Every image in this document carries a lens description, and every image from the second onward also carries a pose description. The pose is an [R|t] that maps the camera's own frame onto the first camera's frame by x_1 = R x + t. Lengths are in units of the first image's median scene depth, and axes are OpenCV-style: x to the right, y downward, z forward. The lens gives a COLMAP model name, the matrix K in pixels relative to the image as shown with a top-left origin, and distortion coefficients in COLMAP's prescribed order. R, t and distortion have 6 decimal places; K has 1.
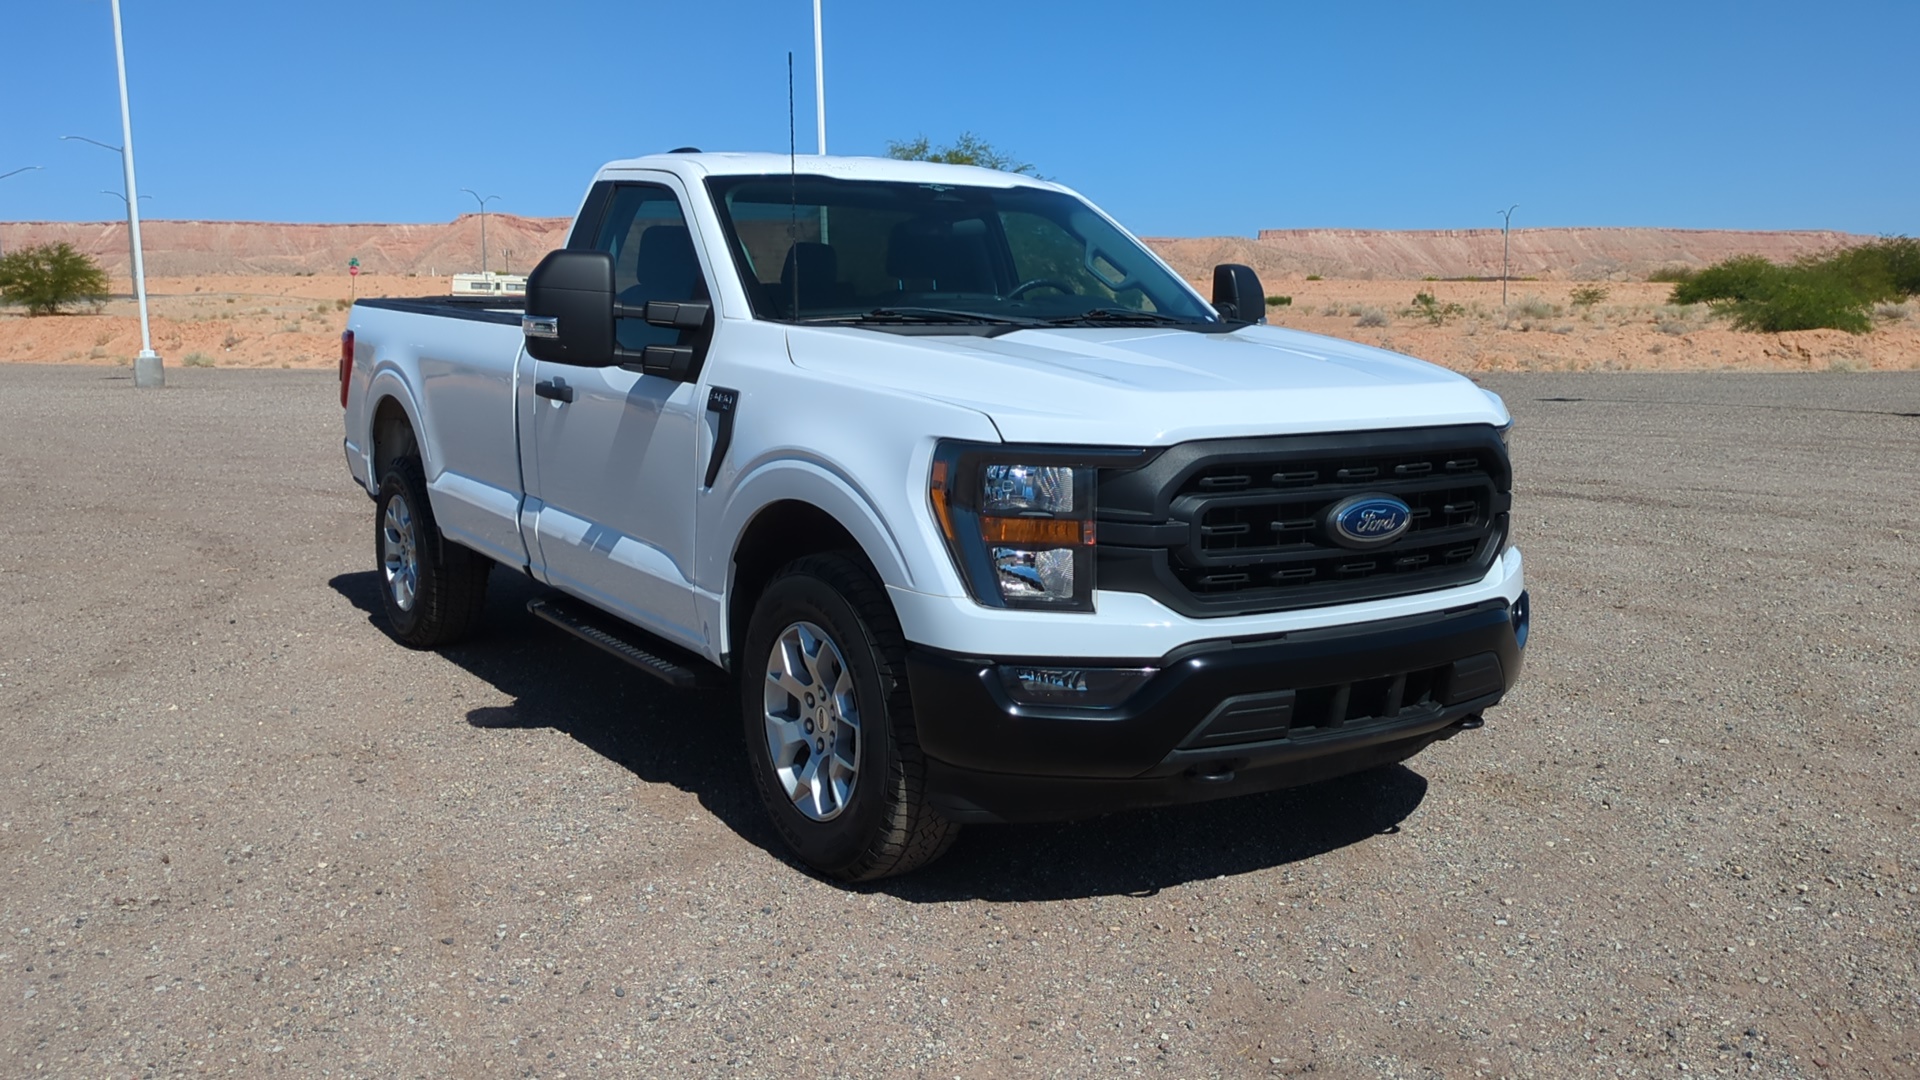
lens RADIAL K [[1651.6, 0, 980.0], [0, 1651.6, 545.7], [0, 0, 1]] dist [0.075621, -0.095184]
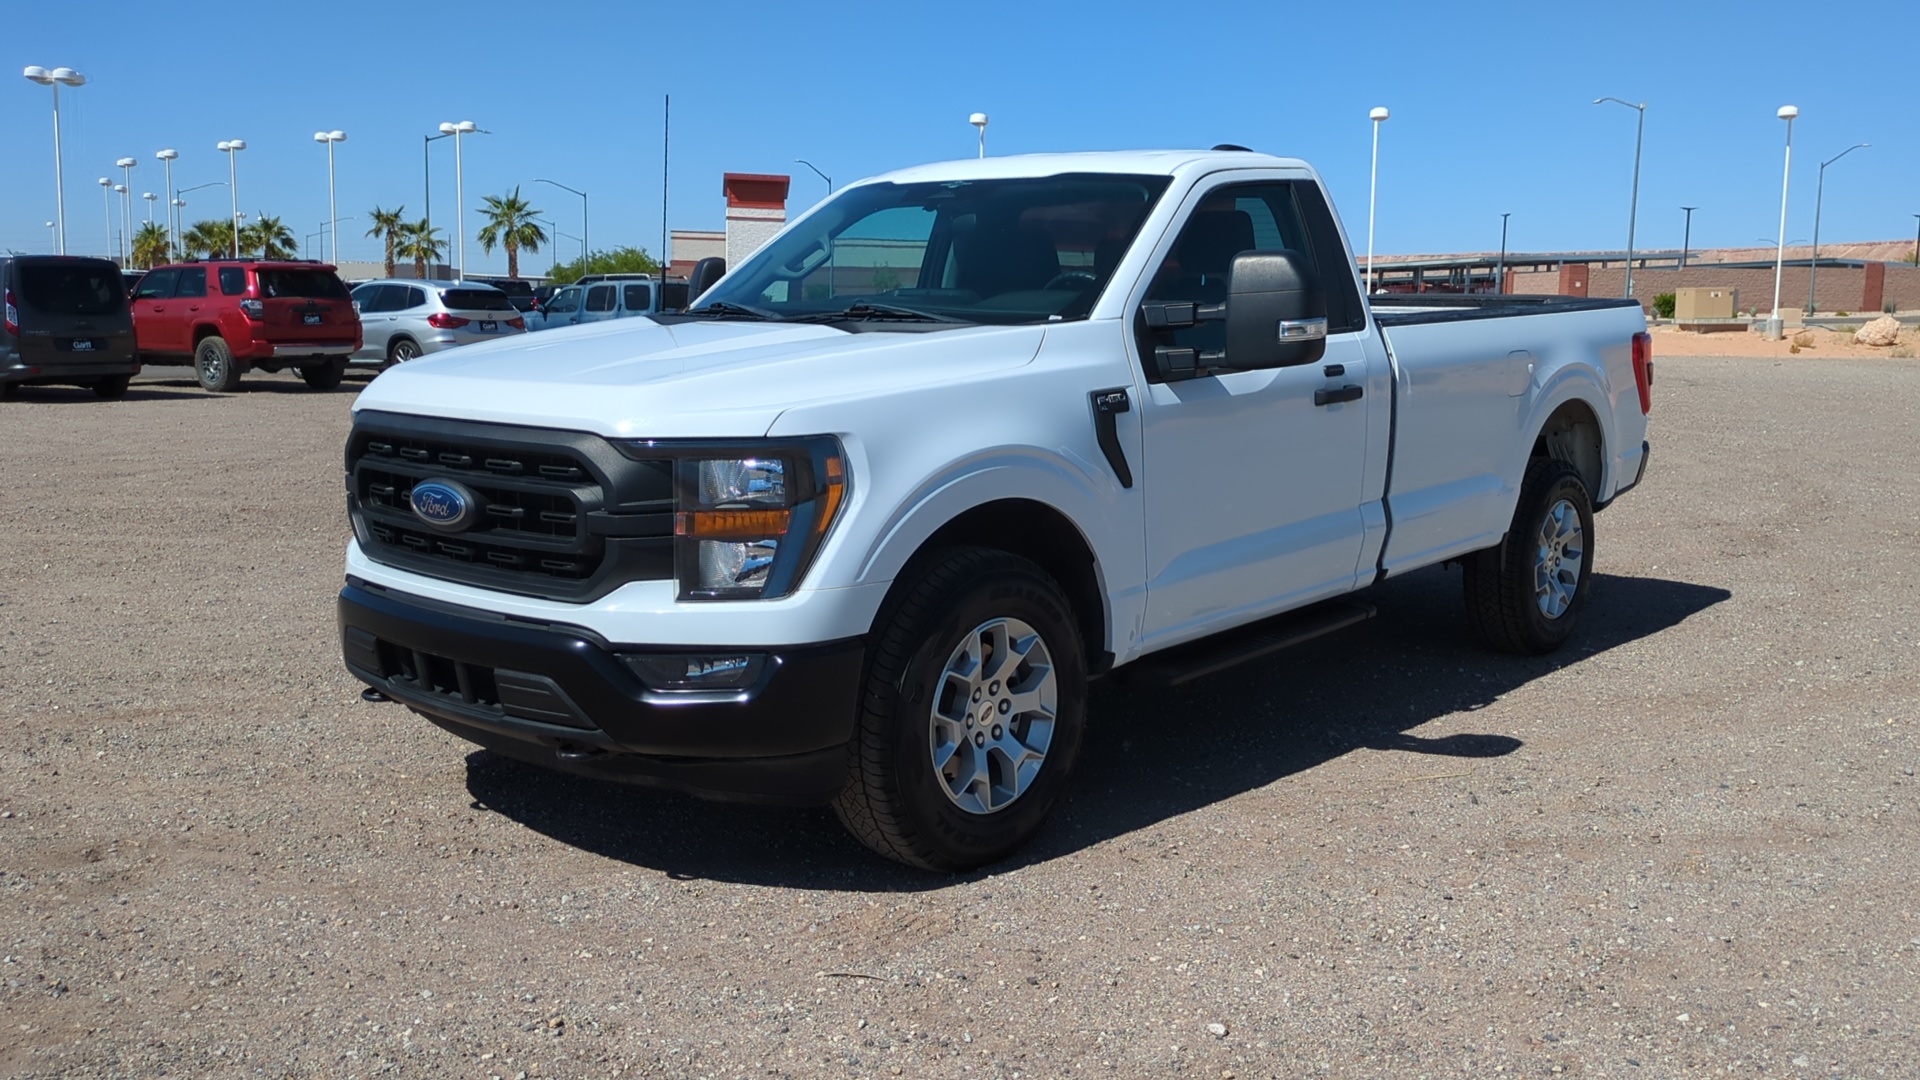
lens RADIAL K [[1651.6, 0, 980.0], [0, 1651.6, 545.7], [0, 0, 1]] dist [0.075621, -0.095184]
pose [[0.255234, 0.143465, -0.956176, 1.286441], [-0.143024, 0.983653, 0.109410, -0.148122], [0.956243, 0.108831, 0.271581, 1.008946]]
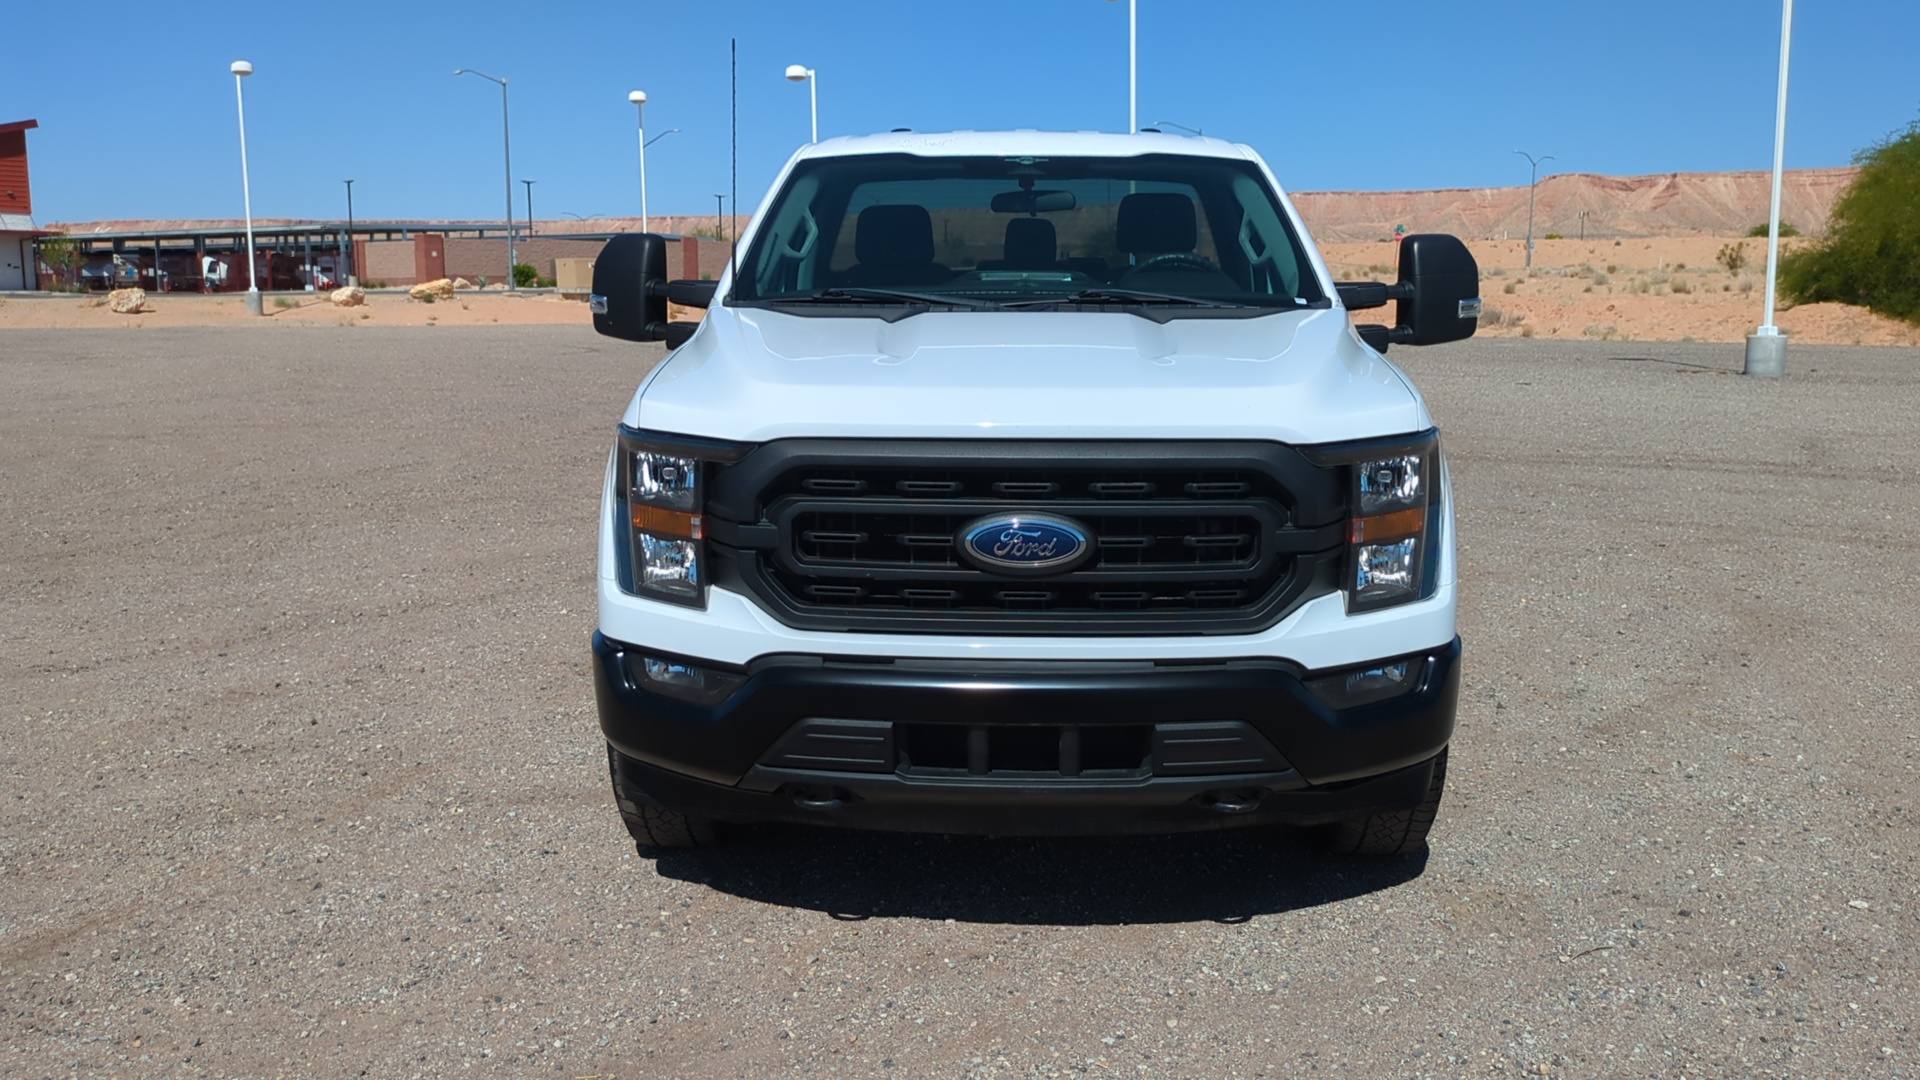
lens RADIAL K [[1651.6, 0, 980.0], [0, 1651.6, 545.7], [0, 0, 1]] dist [0.075621, -0.095184]
pose [[0.811824, 0.094991, -0.576124, 0.688579], [-0.082598, 0.995439, 0.047737, -0.051446], [0.578031, 0.008833, 0.815967, 0.275974]]
